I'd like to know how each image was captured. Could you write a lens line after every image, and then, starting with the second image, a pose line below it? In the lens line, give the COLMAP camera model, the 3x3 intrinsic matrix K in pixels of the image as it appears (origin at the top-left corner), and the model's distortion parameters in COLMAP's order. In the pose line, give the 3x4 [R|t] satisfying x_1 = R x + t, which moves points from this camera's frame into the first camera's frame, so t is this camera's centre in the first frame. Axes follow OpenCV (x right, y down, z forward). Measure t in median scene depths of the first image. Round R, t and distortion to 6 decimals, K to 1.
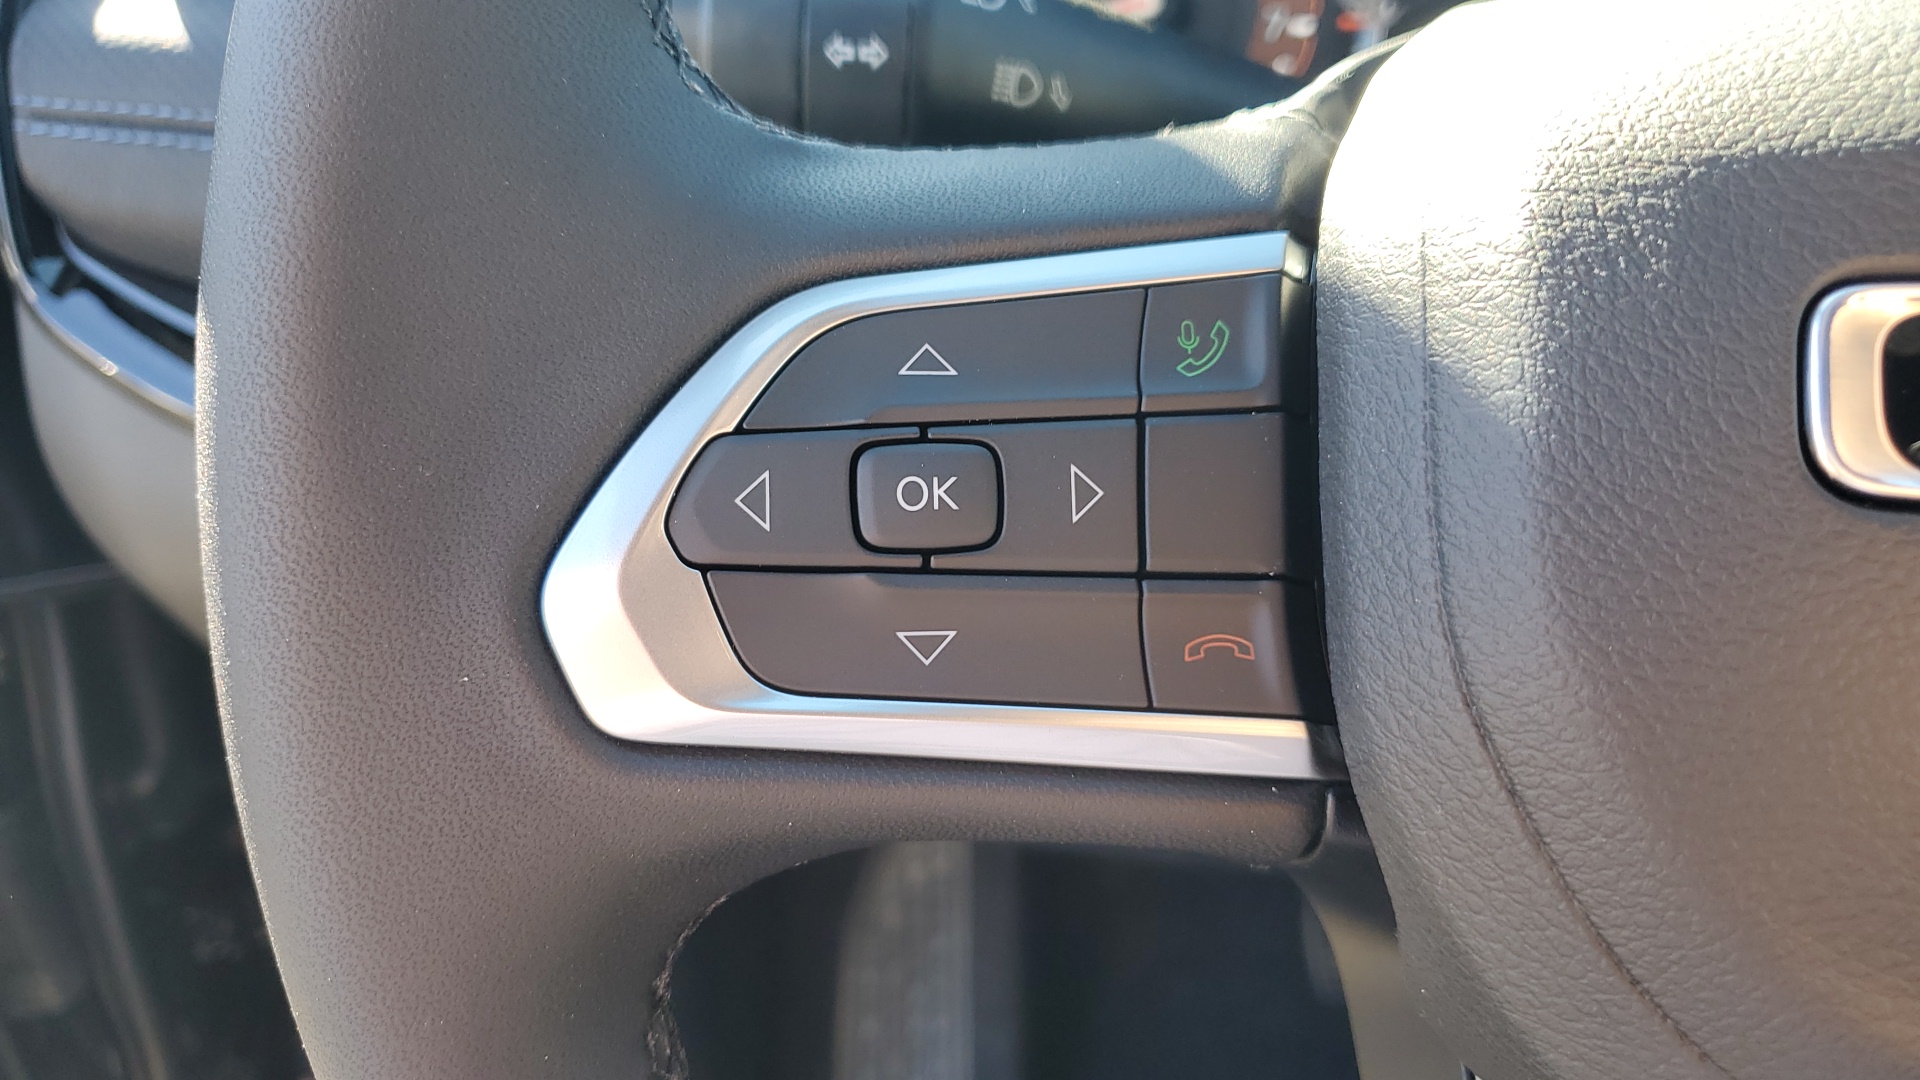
lens RADIAL K [[1506.1, 0, 960.0], [0, 1506.1, 540.0], [0, 0, 1]] dist [-0.003660, -0.001652]
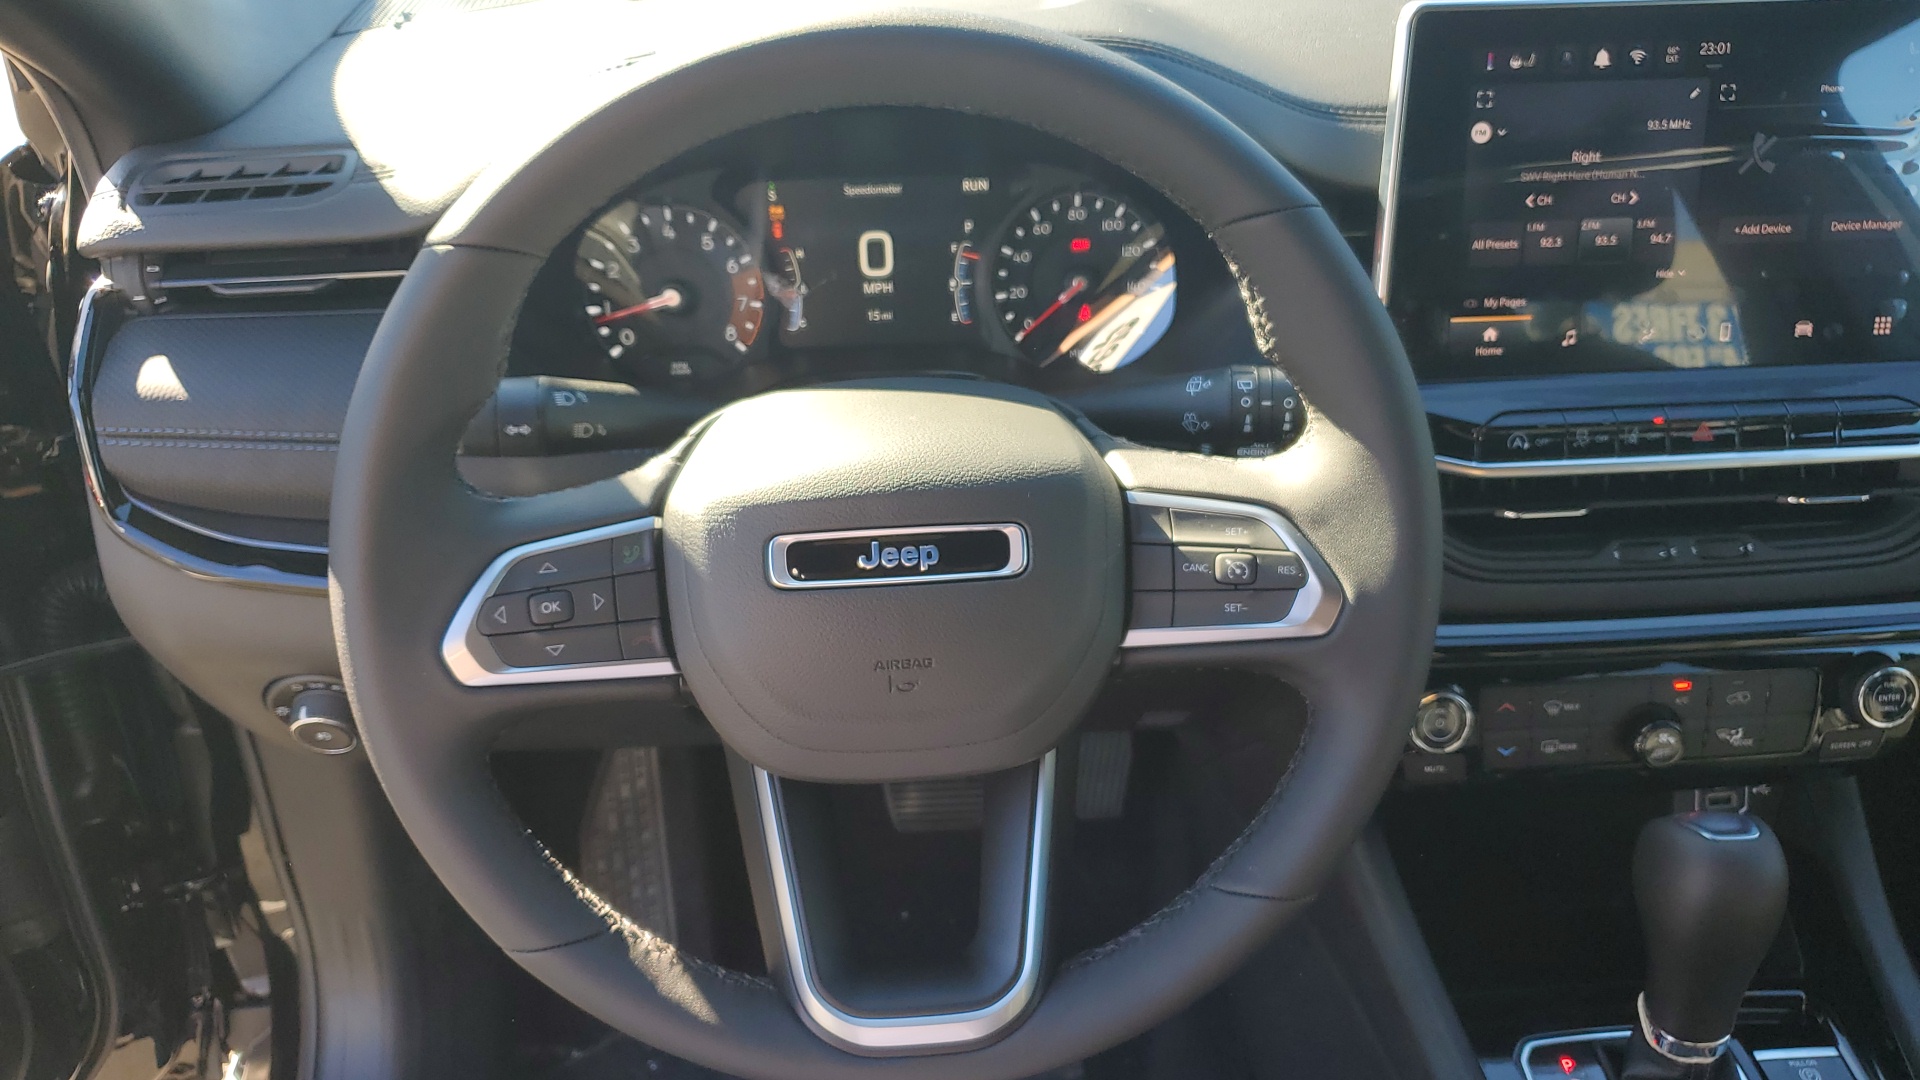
lens RADIAL K [[1506.1, 0, 960.0], [0, 1506.1, 540.0], [0, 0, 1]] dist [-0.003660, -0.001652]
pose [[0.979966, -0.100915, 0.171705, 0.307734], [0.096805, 0.994784, 0.032162, -0.195321], [-0.174055, -0.014896, 0.984623, -2.471348]]
